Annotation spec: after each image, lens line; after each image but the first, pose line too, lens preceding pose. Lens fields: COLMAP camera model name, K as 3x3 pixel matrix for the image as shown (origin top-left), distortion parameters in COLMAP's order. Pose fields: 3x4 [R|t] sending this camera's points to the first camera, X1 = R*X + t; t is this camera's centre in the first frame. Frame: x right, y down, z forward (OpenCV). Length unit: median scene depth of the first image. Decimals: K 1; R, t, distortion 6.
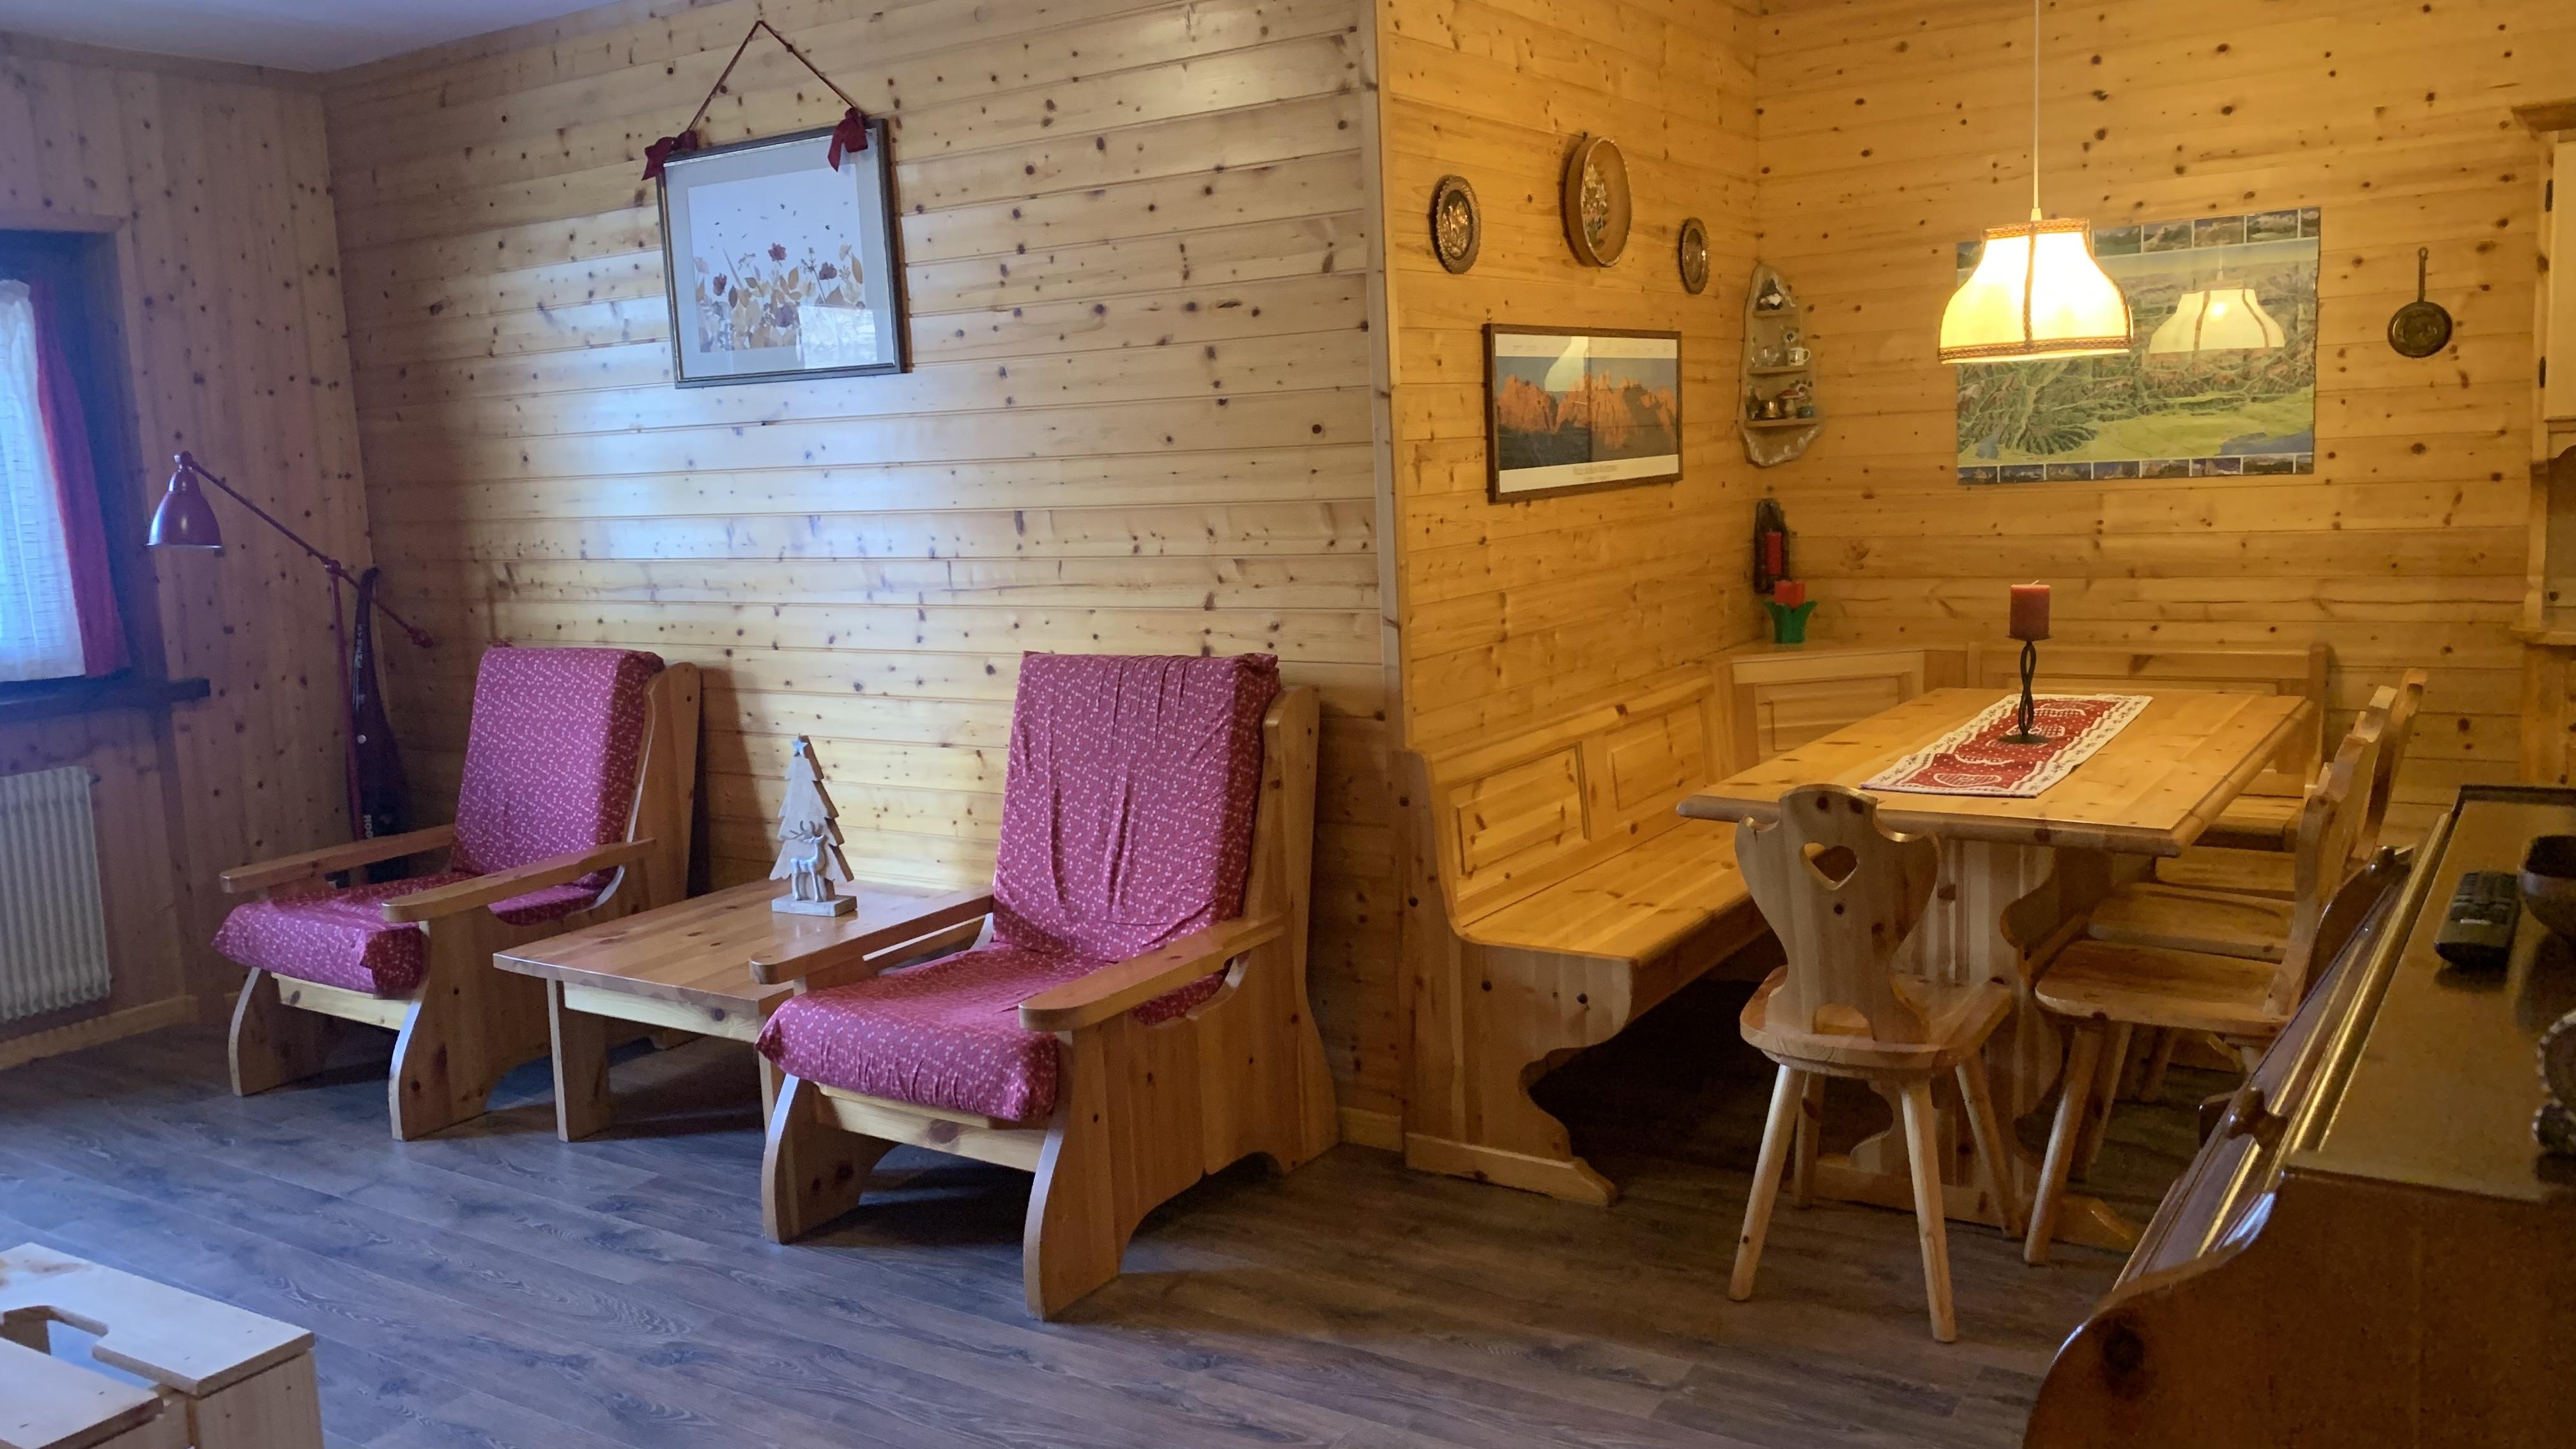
lens RADIAL K [[1963.7, 0, 1260.0], [0, 1963.7, 709.9], [0, 0, 1]] dist [0.062749, -0.090519]
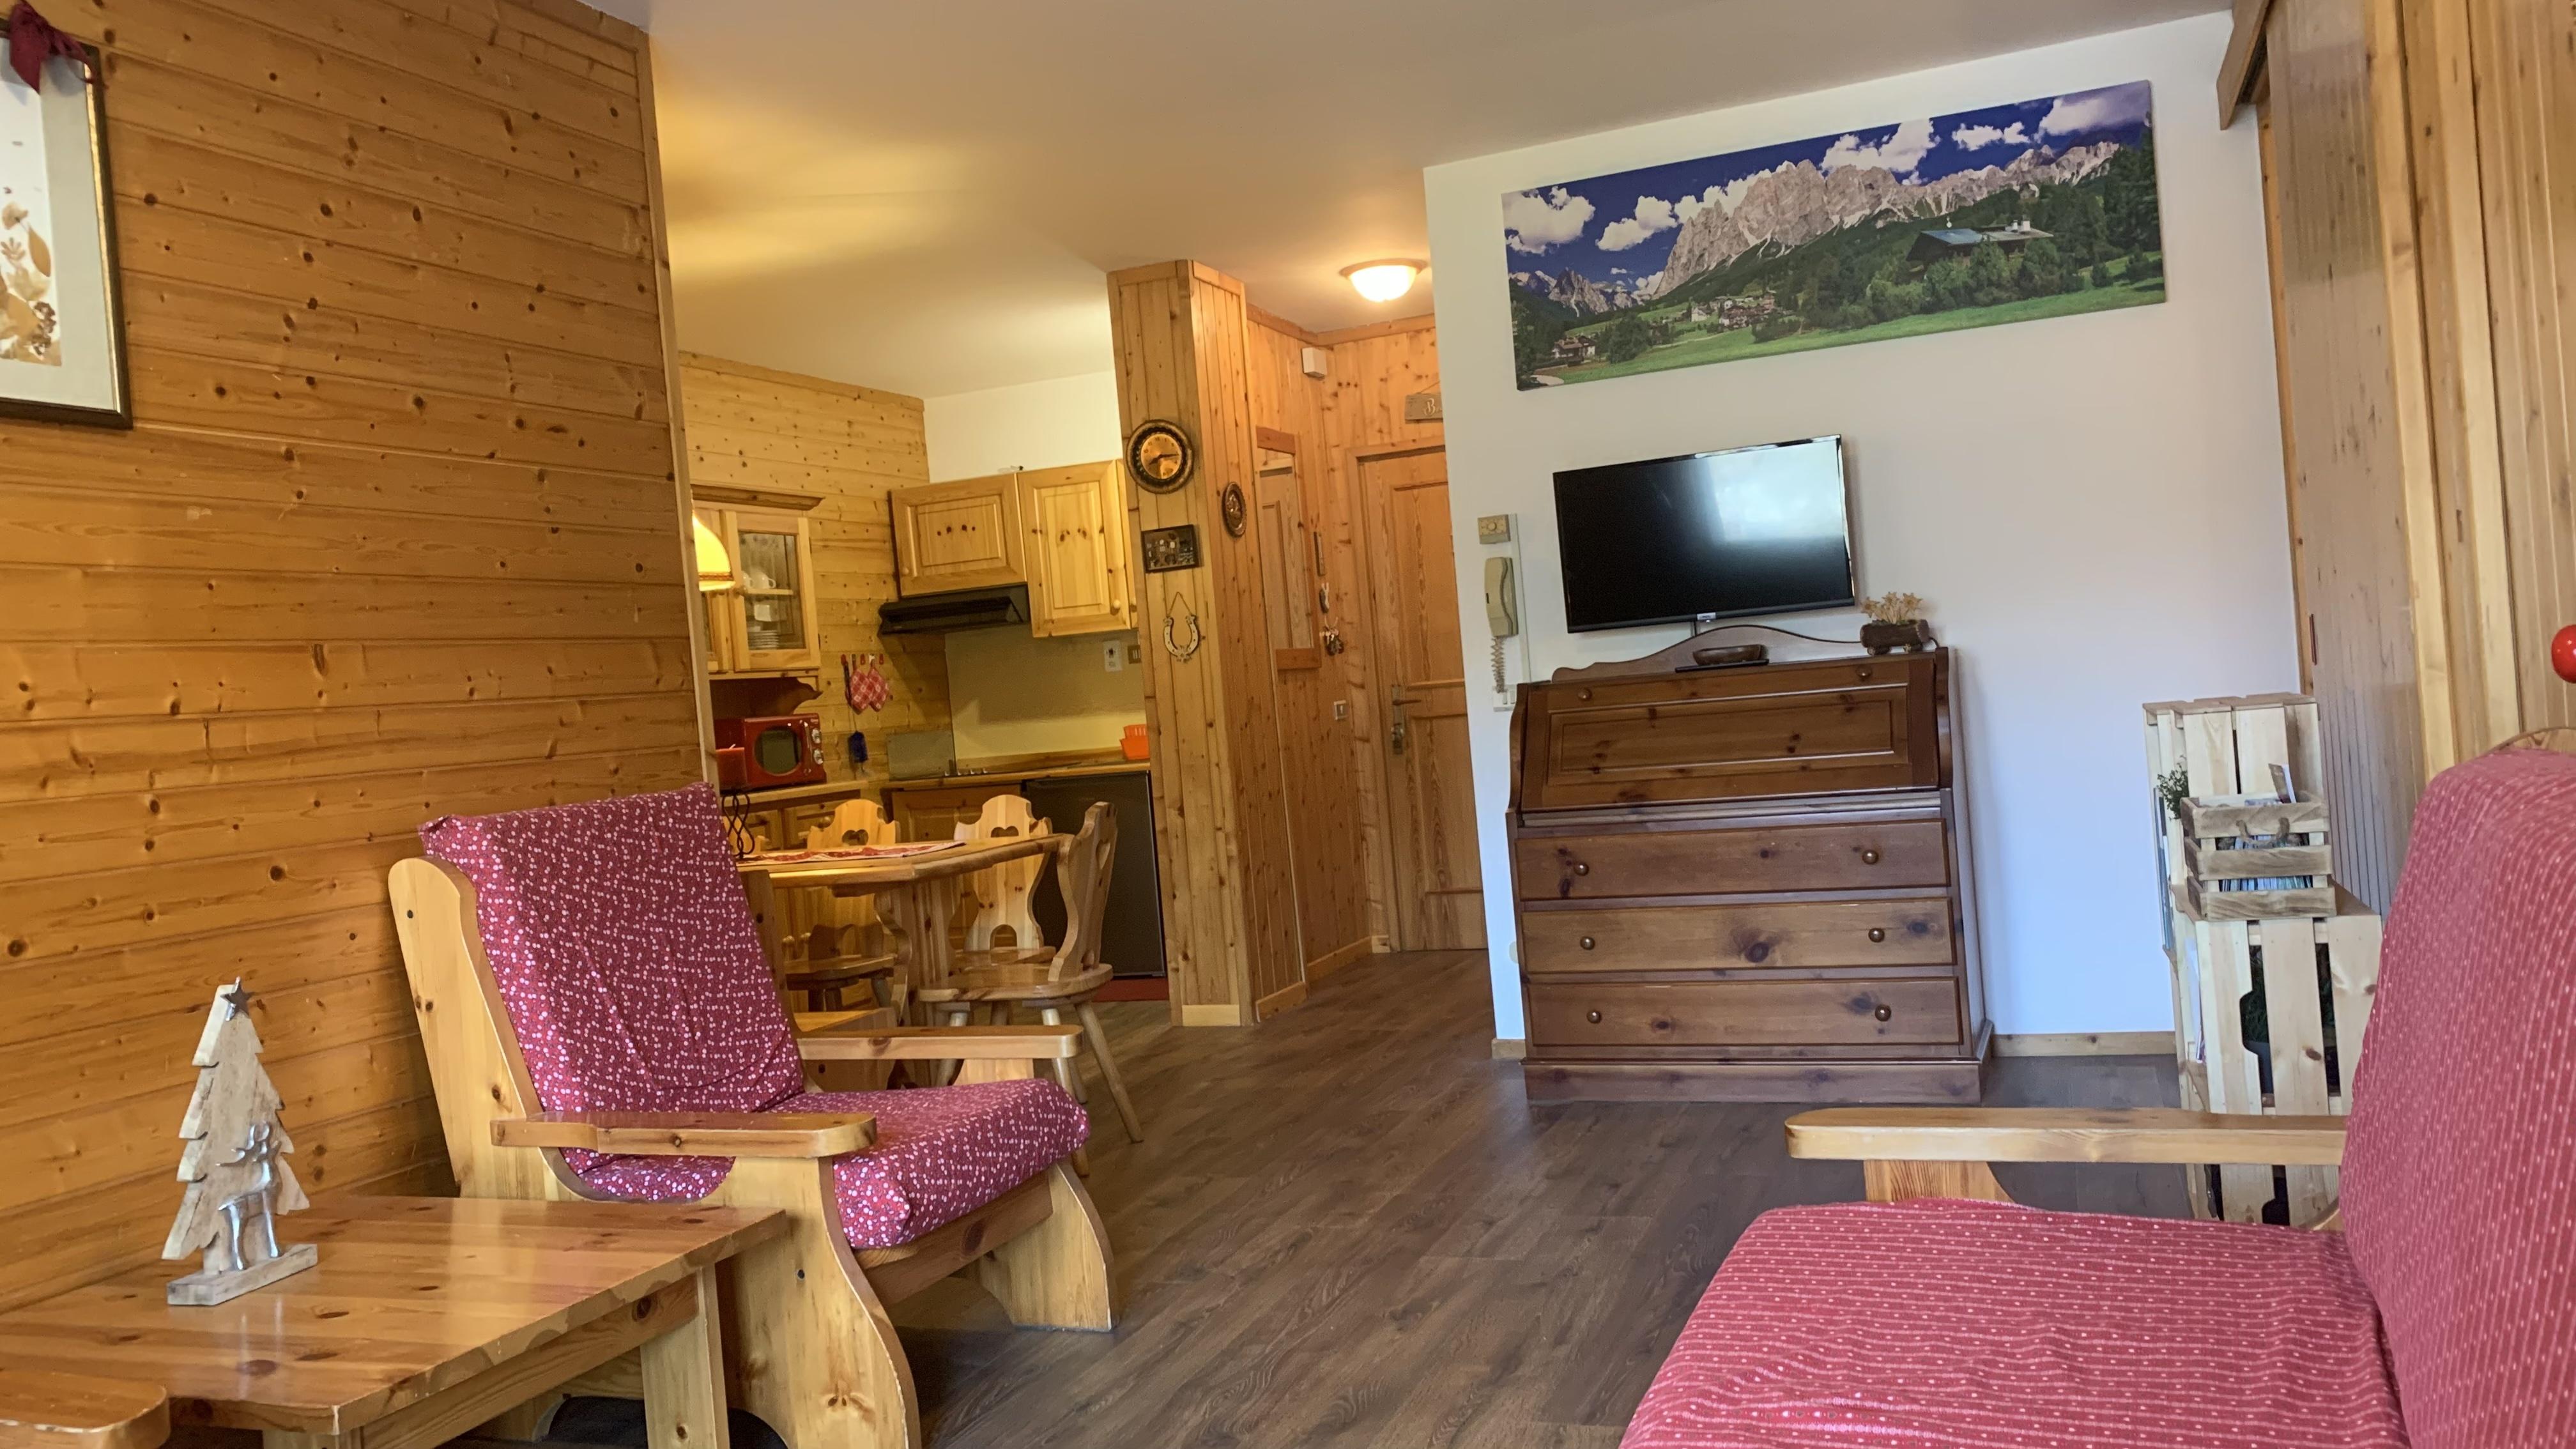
lens RADIAL K [[1963.7, 0, 1271.7], [0, 1963.7, 731.4], [0, 0, 1]] dist [0.062749, -0.090519]
pose [[-0.201230, 0.049171, 0.978309, -0.879095], [0.226917, 0.973911, -0.002275, 0.011567], [-0.952898, 0.221538, -0.207138, 0.794229]]
